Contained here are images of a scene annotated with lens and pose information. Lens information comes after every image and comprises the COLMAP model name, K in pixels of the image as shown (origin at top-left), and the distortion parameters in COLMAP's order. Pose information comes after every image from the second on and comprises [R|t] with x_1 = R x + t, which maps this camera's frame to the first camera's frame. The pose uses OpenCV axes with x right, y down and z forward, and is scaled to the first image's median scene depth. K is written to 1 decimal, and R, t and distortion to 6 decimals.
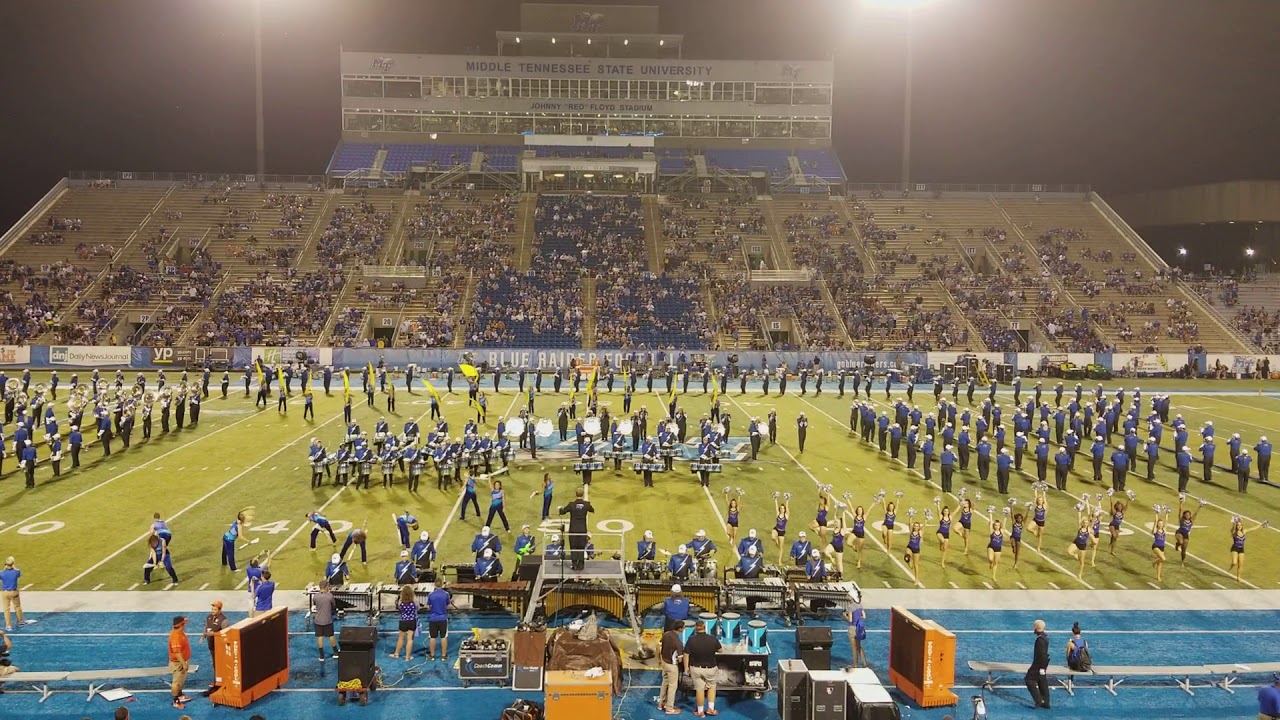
lens RADIAL K [[1119.4, 0, 640.0], [0, 1119.4, 360.0], [0, 0, 1]] dist [0.106998, -0.176939]
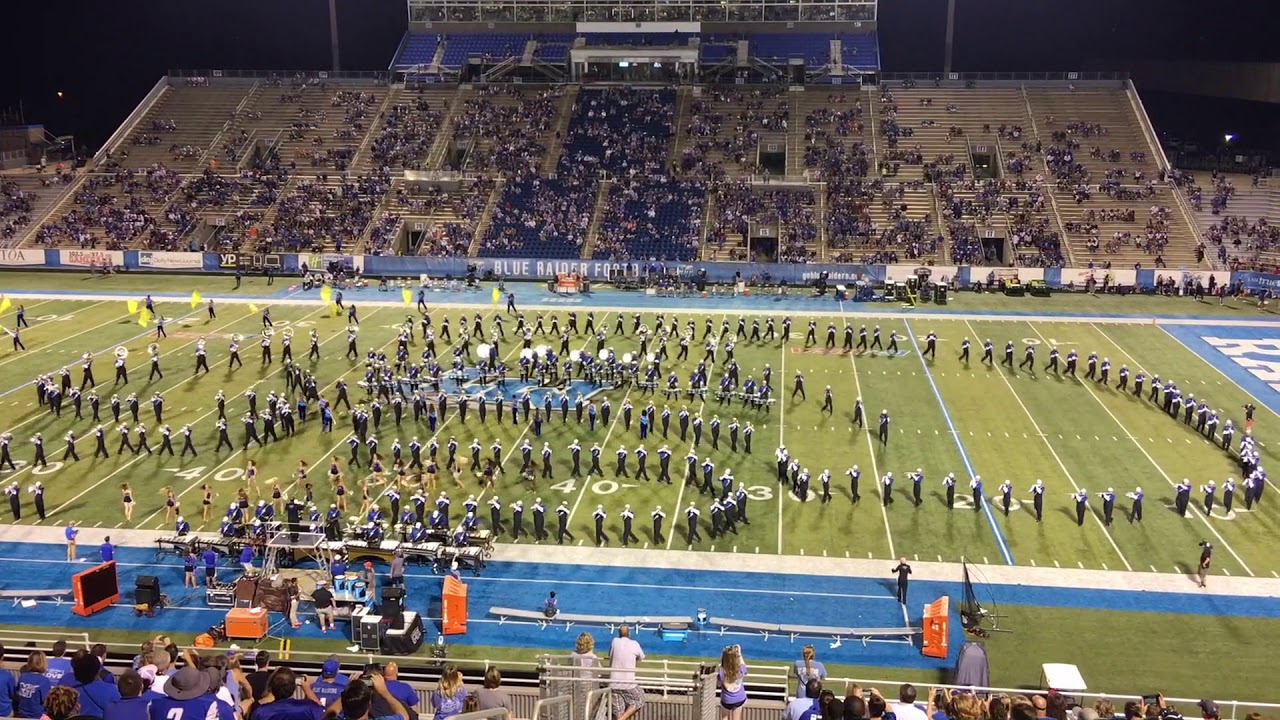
lens RADIAL K [[1187.8, 0, 670.5], [0, 1187.8, 357.7], [0, 0, 1]] dist [0.053141, -0.001761]
pose [[0.990236, 0.029089, -0.136332, 0.176795], [-0.006369, 0.986406, 0.164203, -0.091659], [0.139255, -0.161732, 0.976960, -0.152405]]
